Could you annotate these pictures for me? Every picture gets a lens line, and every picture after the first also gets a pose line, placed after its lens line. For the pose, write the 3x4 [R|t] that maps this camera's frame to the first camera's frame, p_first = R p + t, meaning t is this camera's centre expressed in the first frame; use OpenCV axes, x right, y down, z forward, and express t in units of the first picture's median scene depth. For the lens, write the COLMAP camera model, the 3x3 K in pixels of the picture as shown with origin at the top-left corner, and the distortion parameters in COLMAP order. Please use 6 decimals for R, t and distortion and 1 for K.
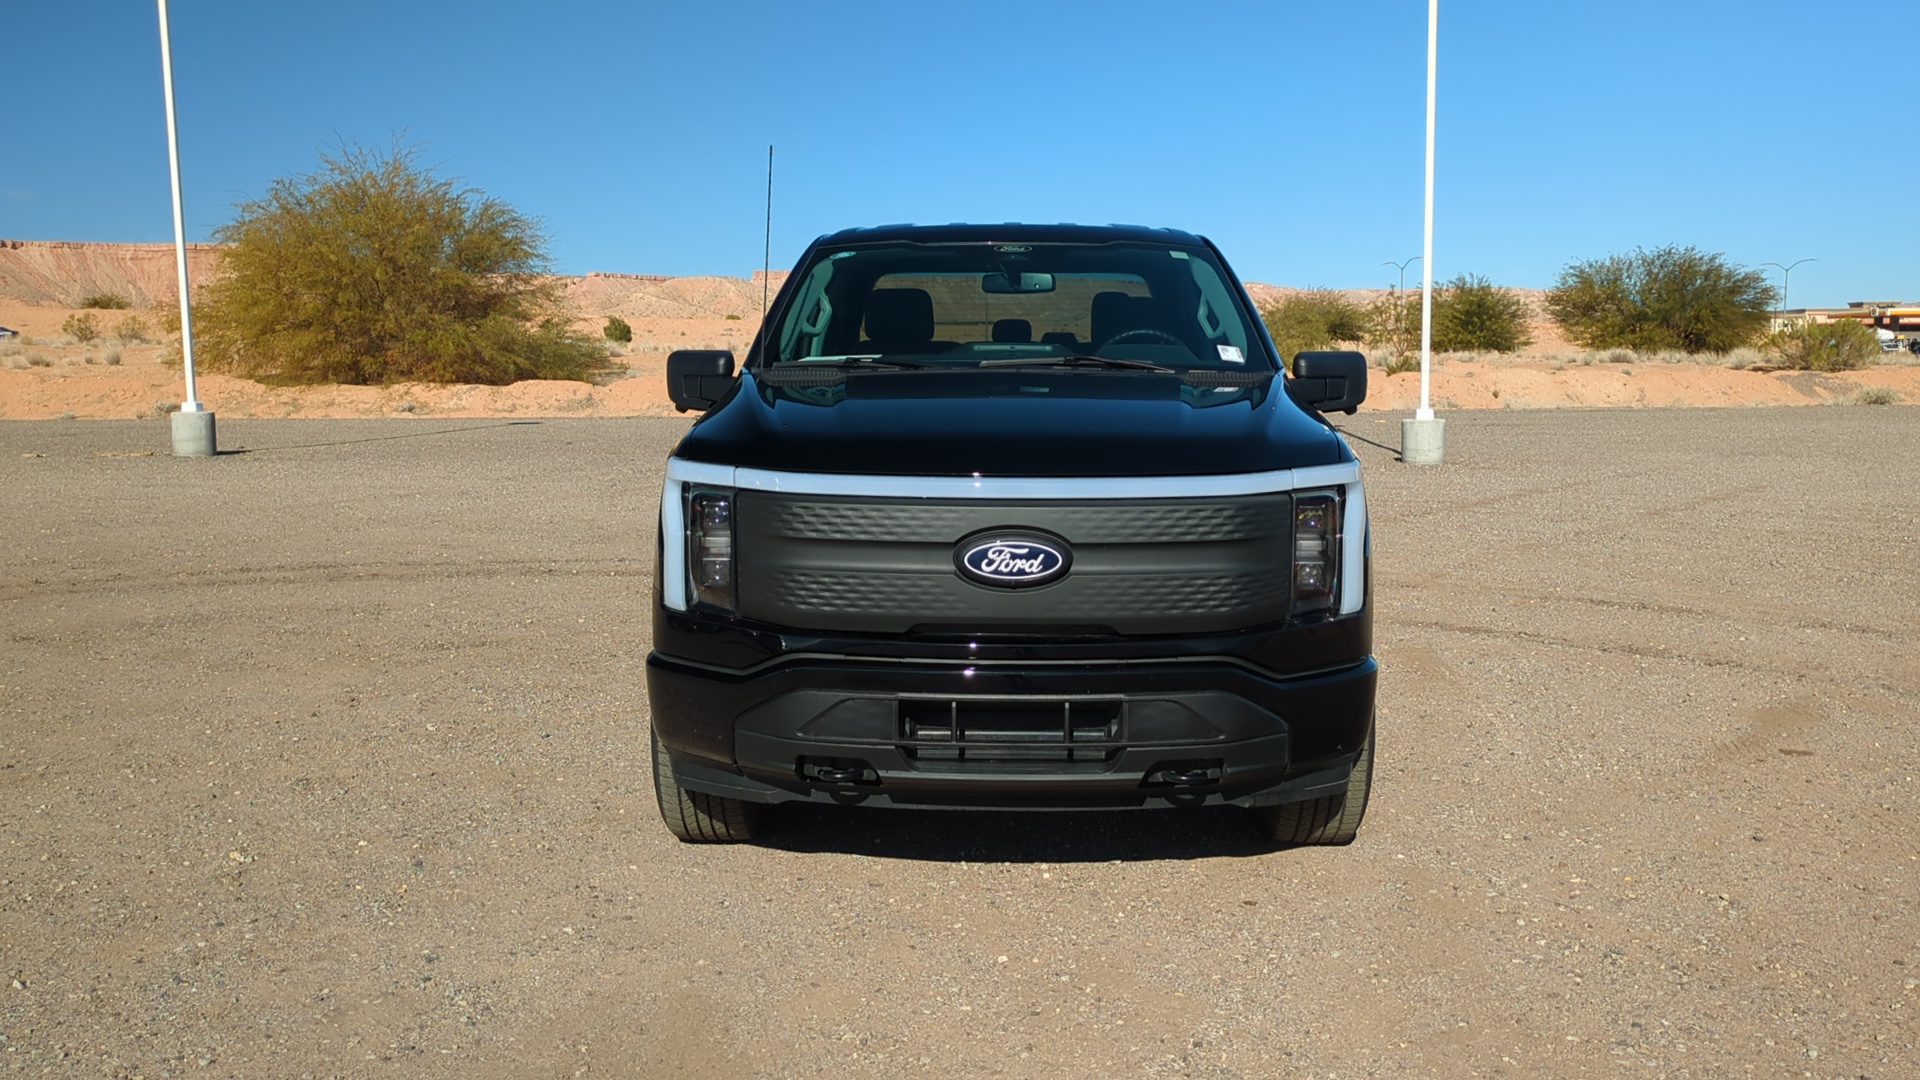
lens RADIAL K [[1577.2, 0, 960.0], [0, 1577.2, 540.0], [0, 0, 1]] dist [0.005276, 0.003938]
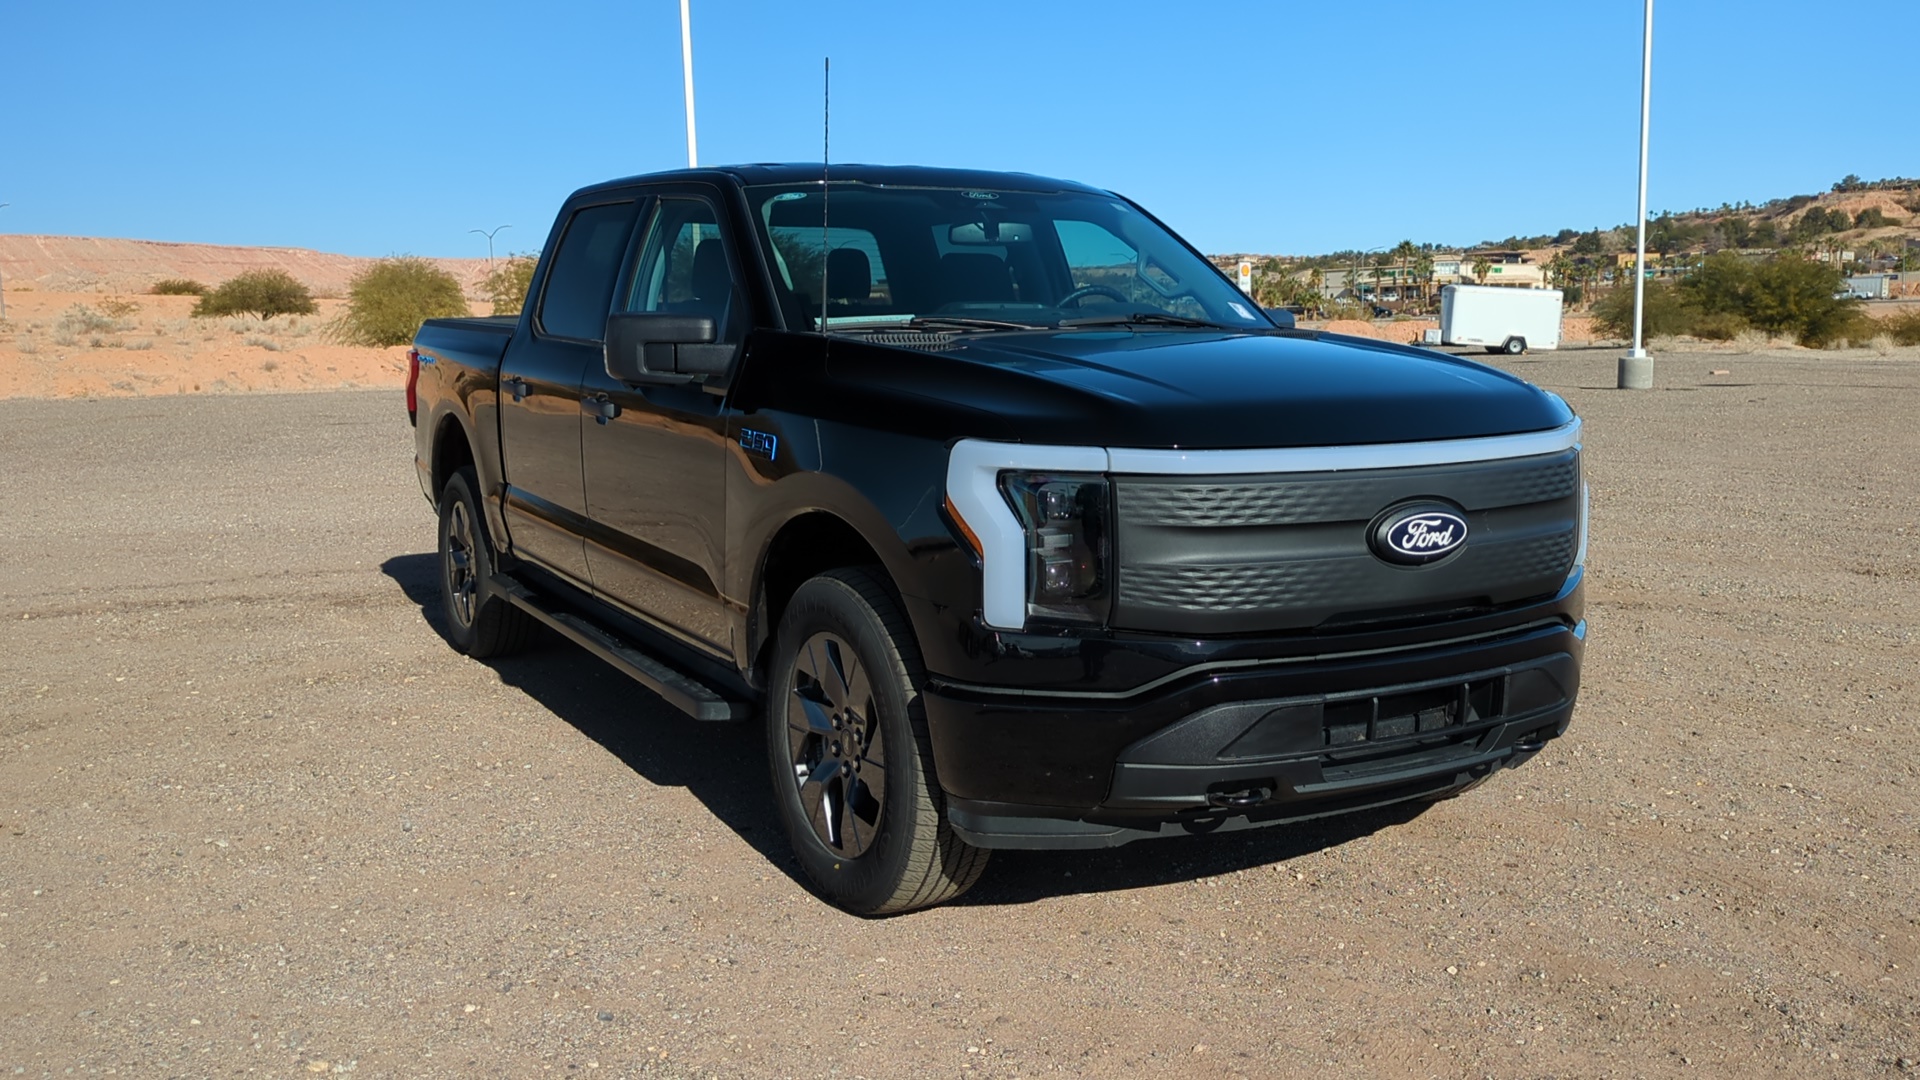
lens RADIAL K [[1591.3, 0, 960.0], [0, 1591.3, 540.0], [0, 0, 1]] dist [0.007174, -0.000661]
pose [[0.866725, -0.076314, 0.492914, -0.634884], [0.067697, 0.997080, 0.035335, -0.033292], [-0.494171, 0.002743, 0.869360, 0.327323]]
